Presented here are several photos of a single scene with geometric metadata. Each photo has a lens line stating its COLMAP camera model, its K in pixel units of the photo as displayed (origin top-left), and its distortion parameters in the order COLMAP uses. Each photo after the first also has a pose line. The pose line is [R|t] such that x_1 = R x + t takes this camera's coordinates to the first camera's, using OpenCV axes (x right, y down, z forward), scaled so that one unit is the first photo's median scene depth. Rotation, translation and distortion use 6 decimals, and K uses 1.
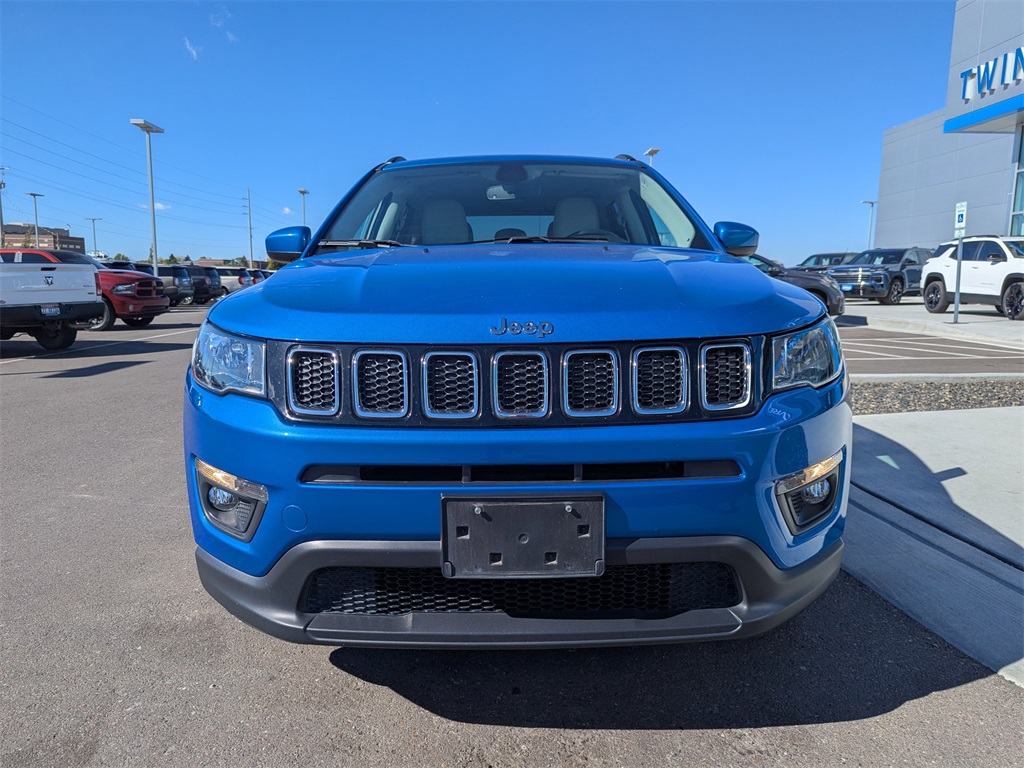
lens RADIAL K [[725.6, 0, 508.9], [0, 725.6, 381.5], [0, 0, 1]] dist [0.043769, -0.033345]
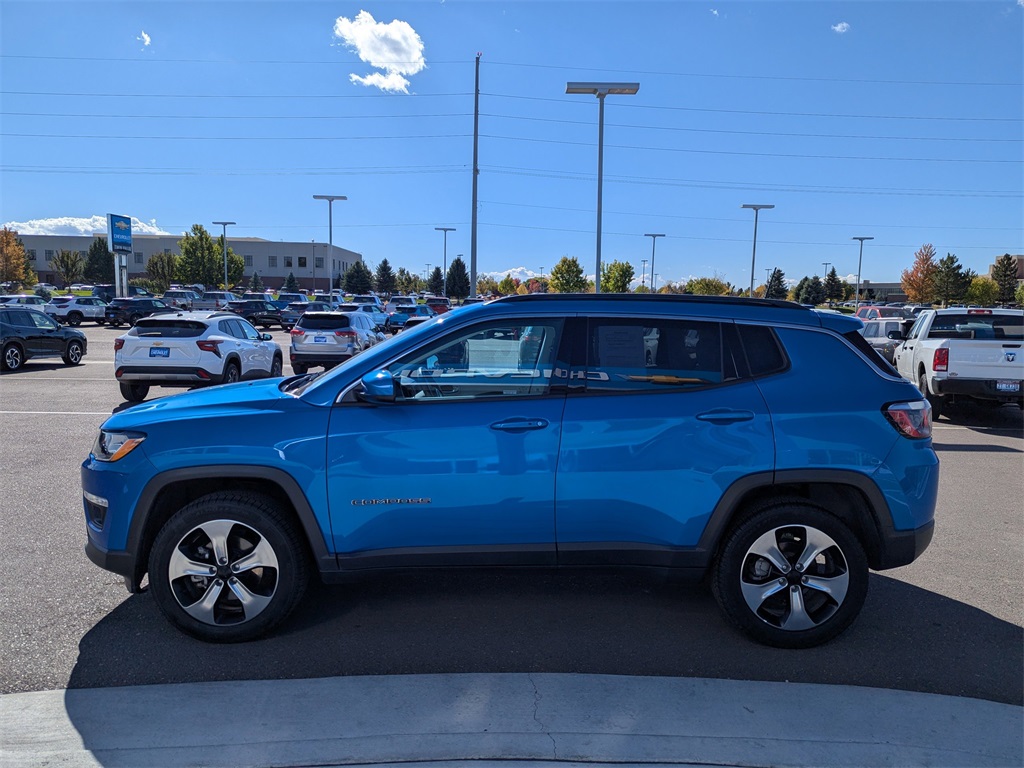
lens RADIAL K [[725.6, 0, 519.4], [0, 725.6, 376.2], [0, 0, 1]] dist [0.043769, -0.033345]
pose [[-0.001145, 0.086066, -0.996289, 1.329475], [-0.157627, 0.983819, 0.085169, -0.317508], [0.987498, 0.157139, 0.012440, 1.133416]]
